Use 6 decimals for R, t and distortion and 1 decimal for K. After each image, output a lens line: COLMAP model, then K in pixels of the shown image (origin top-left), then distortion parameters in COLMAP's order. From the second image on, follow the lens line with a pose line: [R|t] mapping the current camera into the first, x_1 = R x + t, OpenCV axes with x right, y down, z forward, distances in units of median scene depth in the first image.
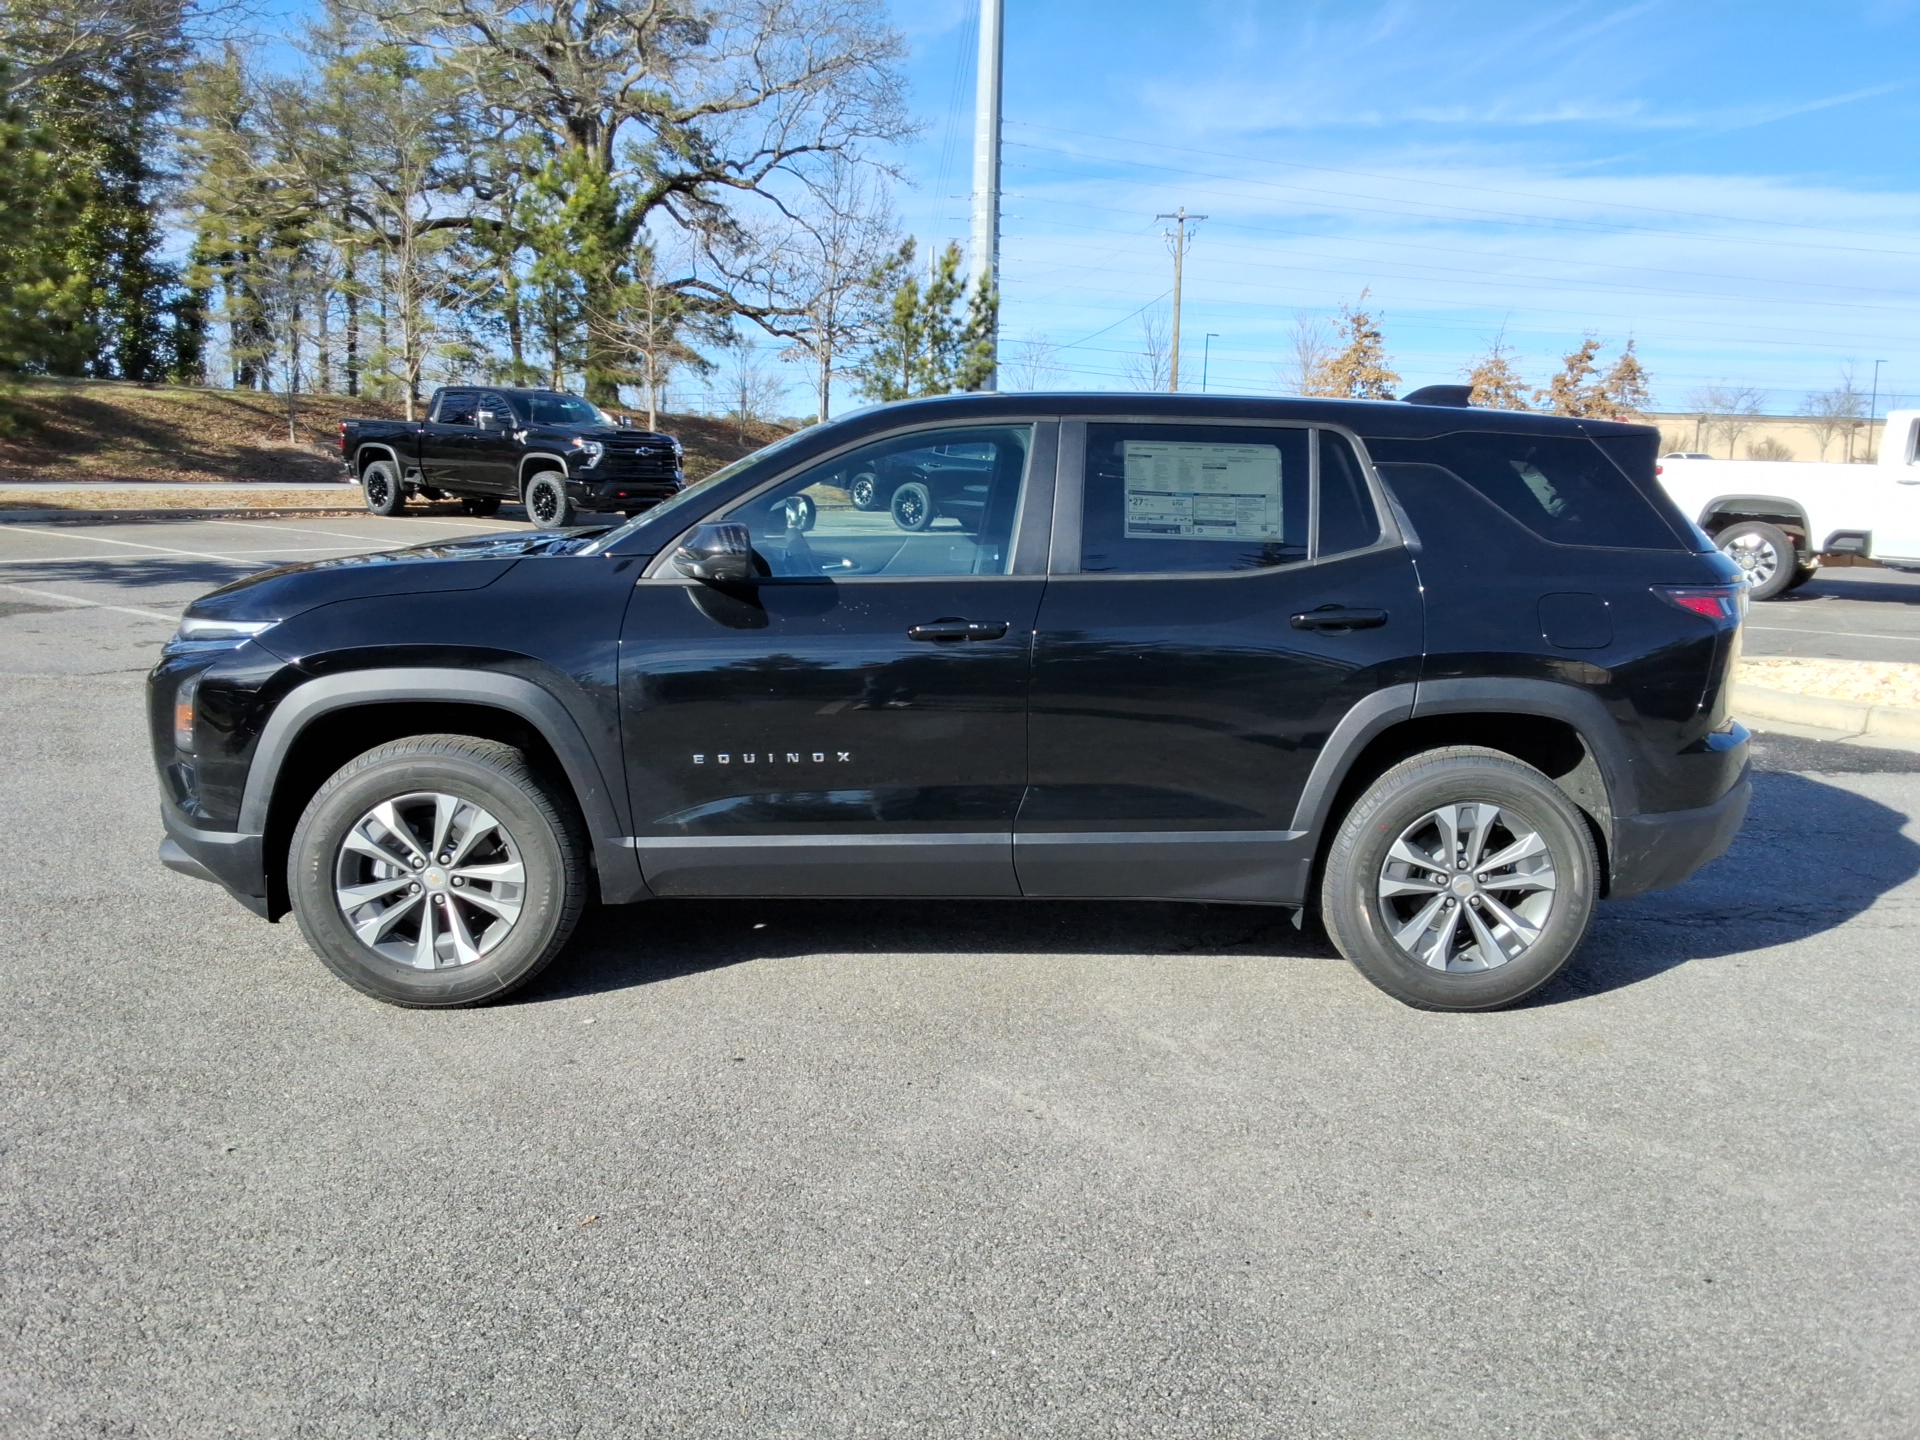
lens RADIAL K [[1522.9, 0, 977.9], [0, 1522.9, 709.2], [0, 0, 1]] dist [0.082746, -0.121843]
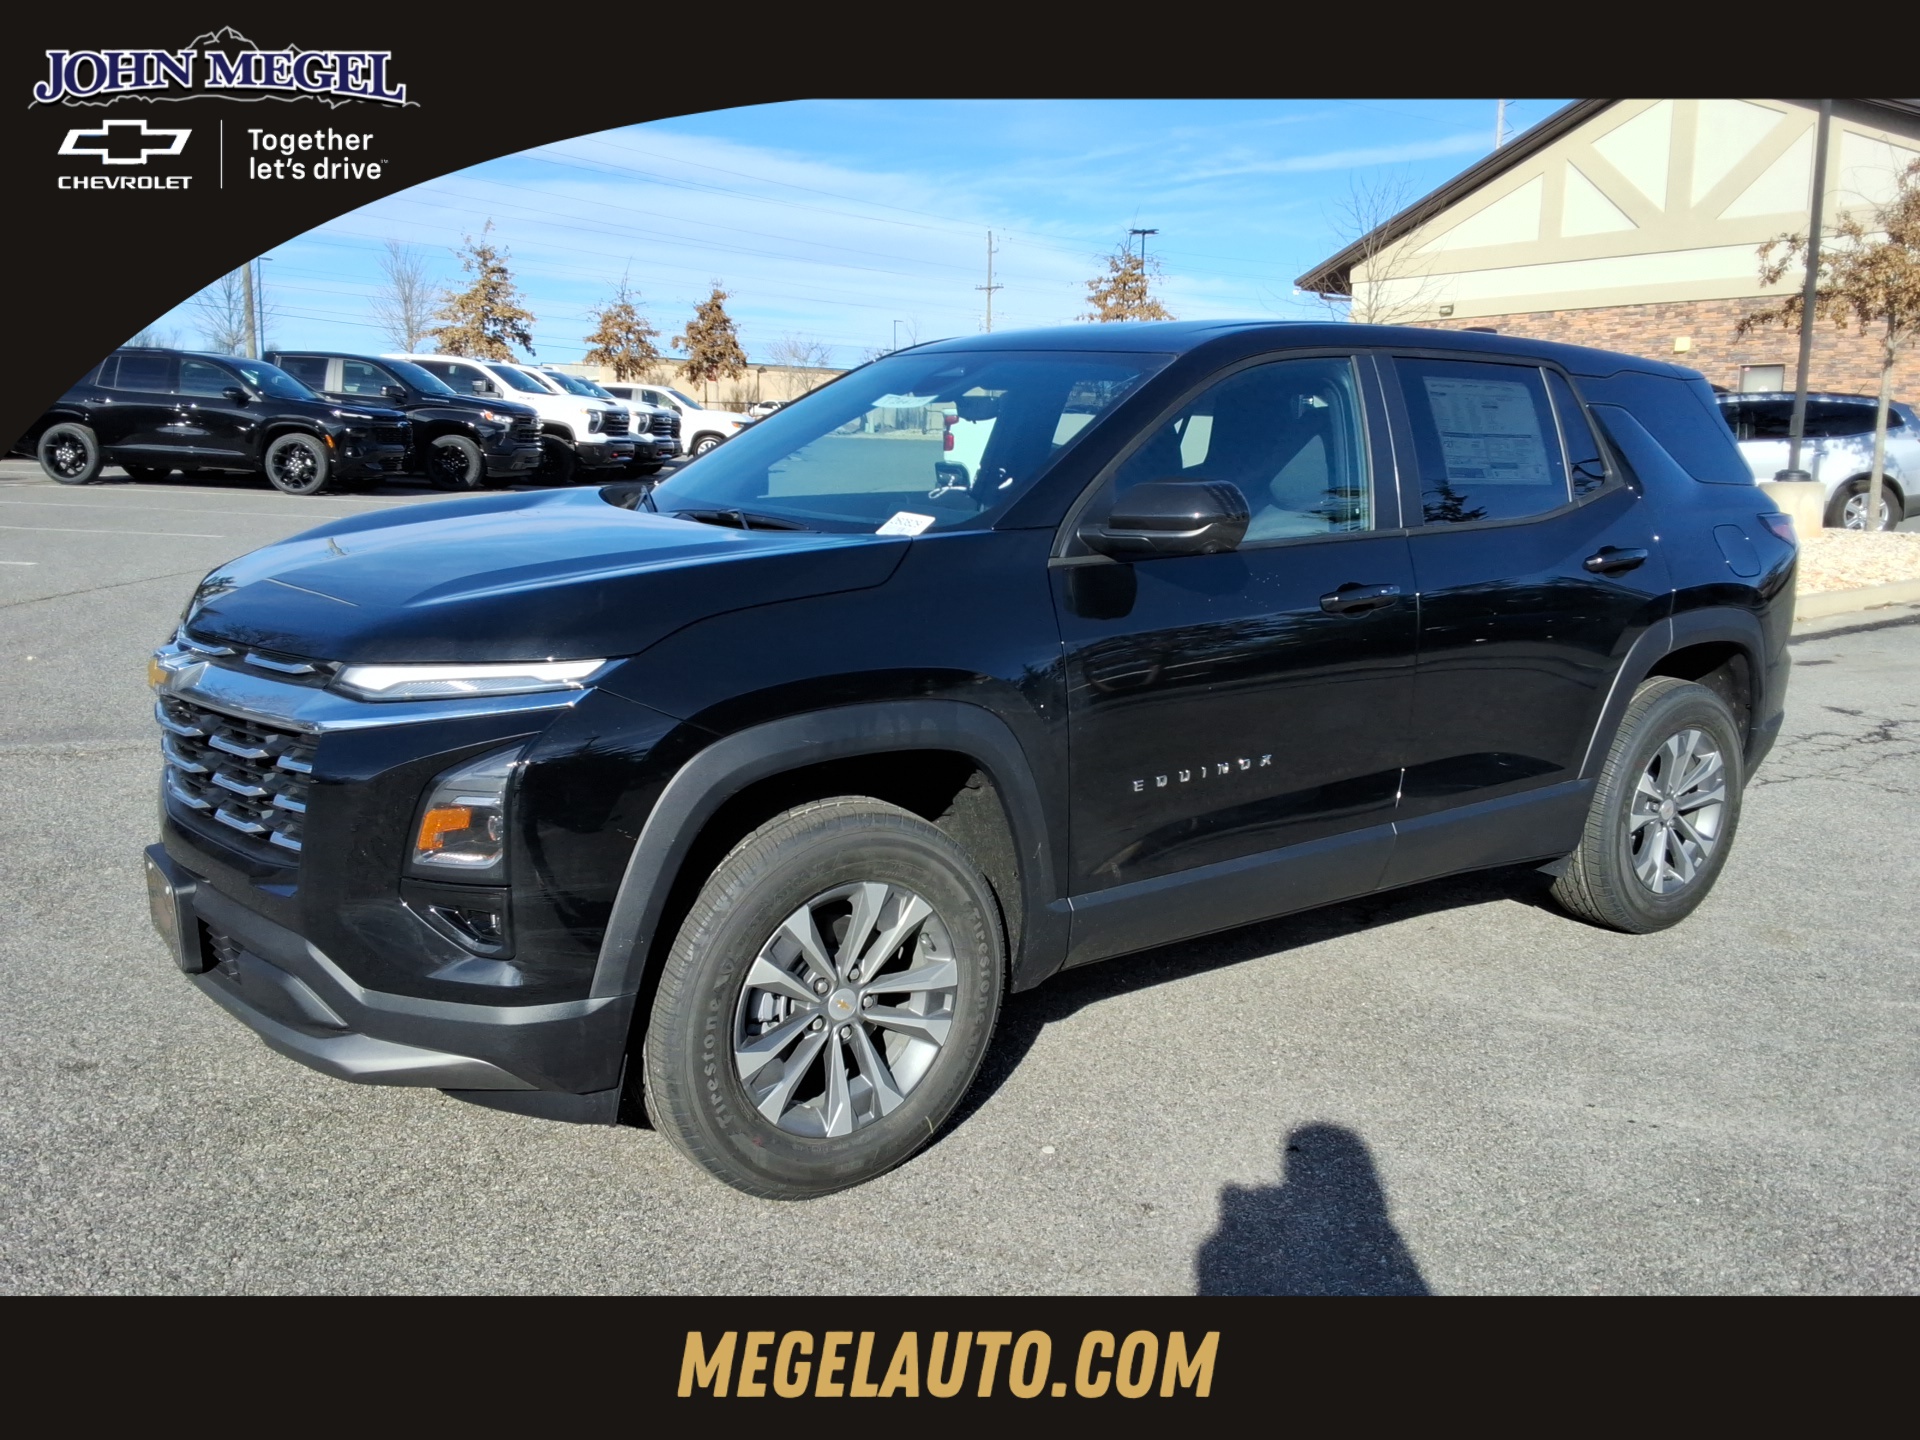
lens RADIAL K [[1522.9, 0, 971.0], [0, 1522.9, 723.7], [0, 0, 1]] dist [0.082746, -0.121843]
pose [[0.830859, -0.105979, 0.546299, -0.628234], [0.081531, 0.994287, 0.068887, -0.054240], [-0.550479, -0.012695, 0.834753, 0.376046]]
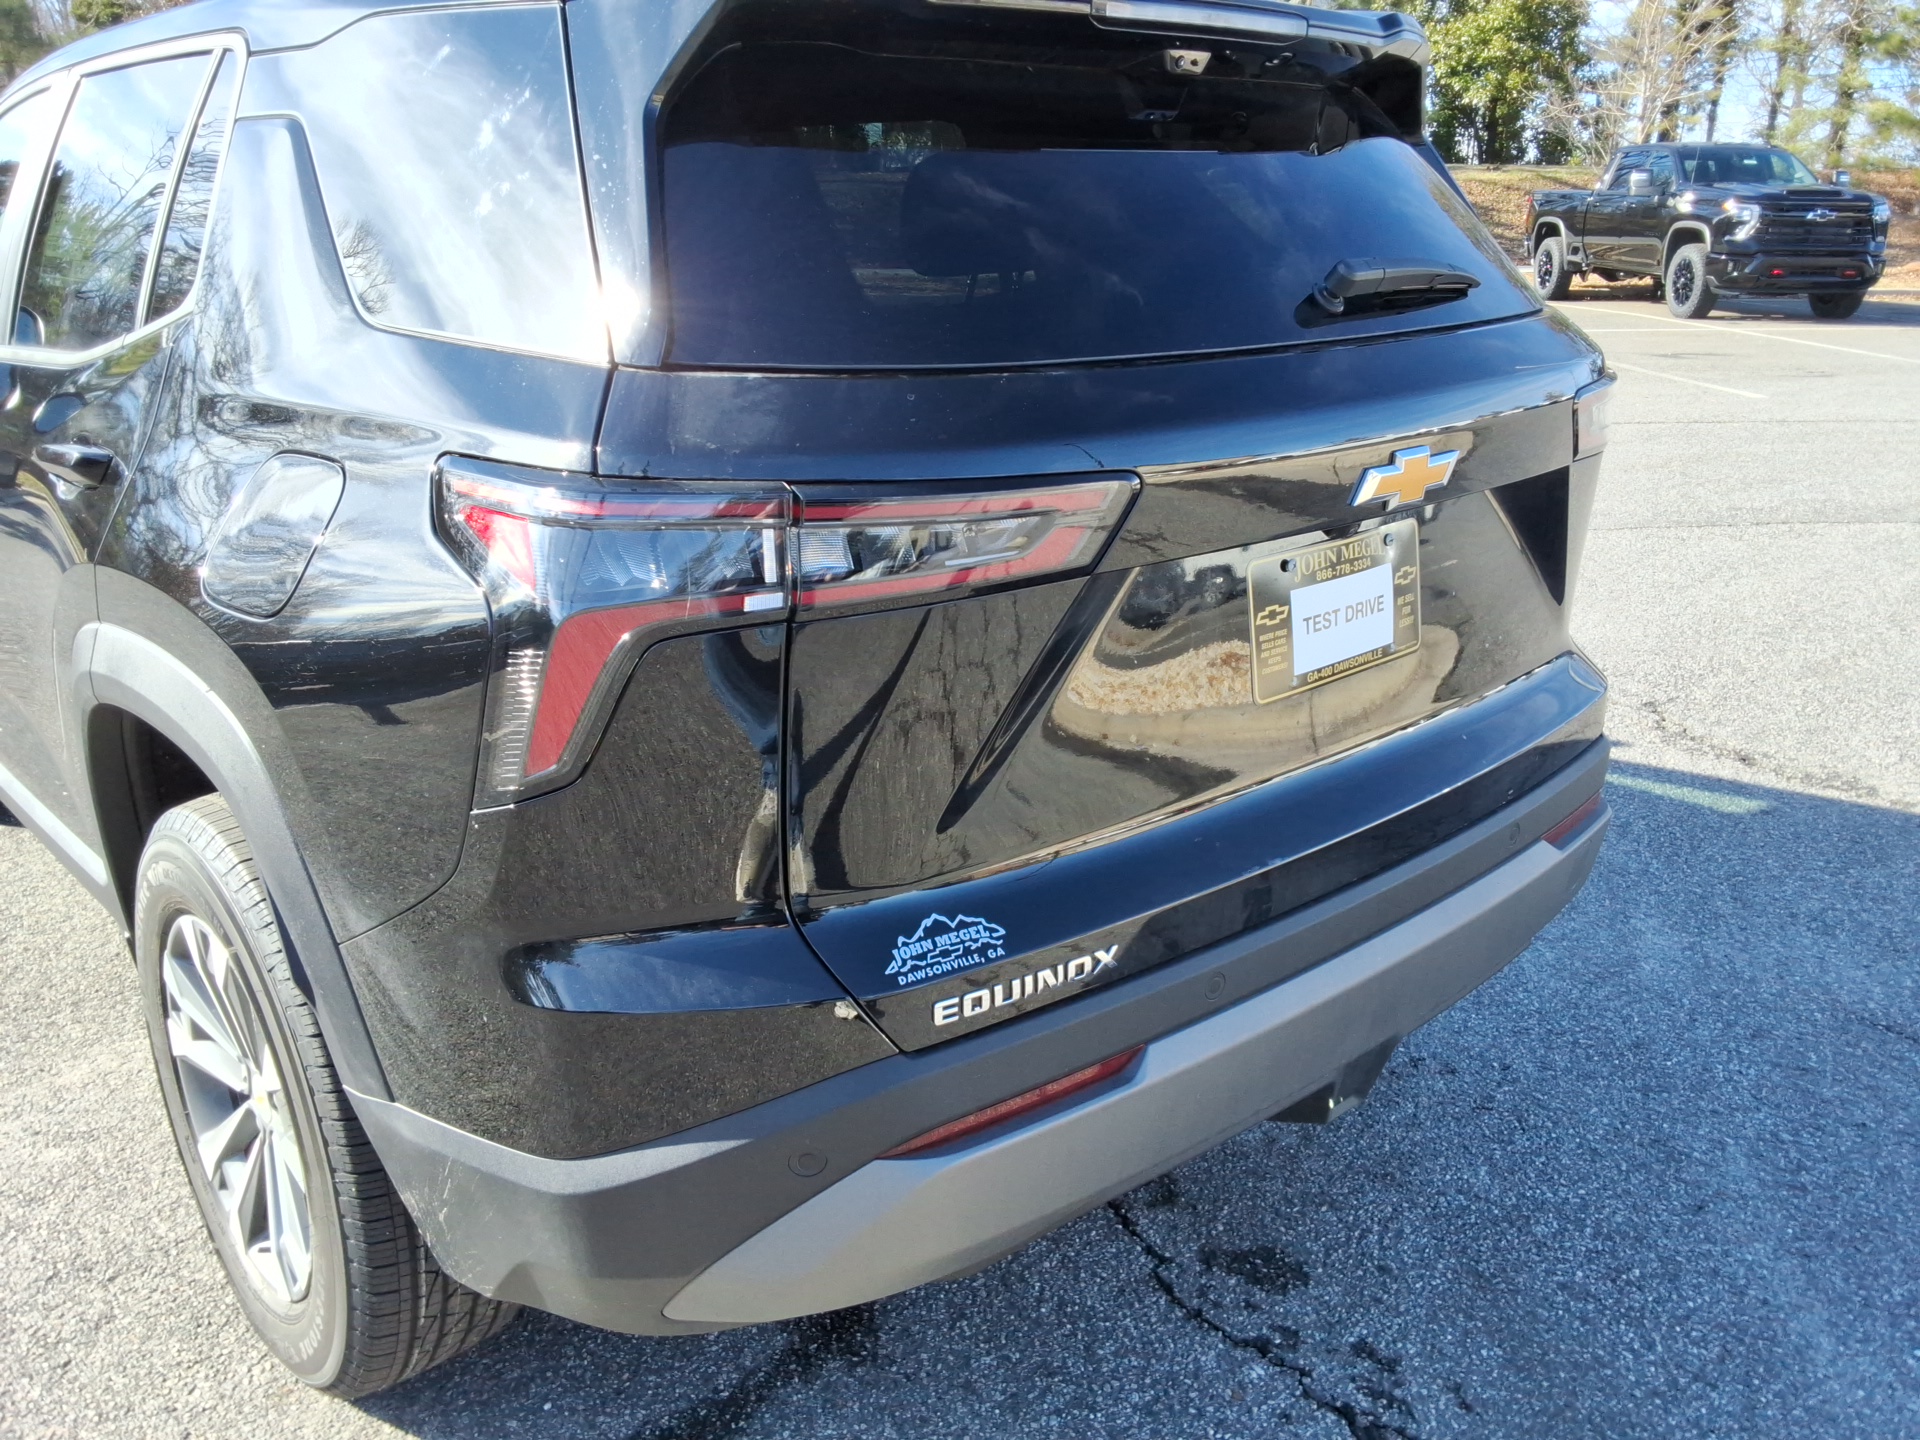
lens RADIAL K [[1522.9, 0, 971.6], [0, 1522.9, 700.9], [0, 0, 1]] dist [0.082746, -0.121843]
pose [[0.628833, 0.207831, -0.749250, 0.755008], [-0.111946, 0.977776, 0.177266, -0.100444], [0.769440, -0.027595, 0.638123, 0.872953]]
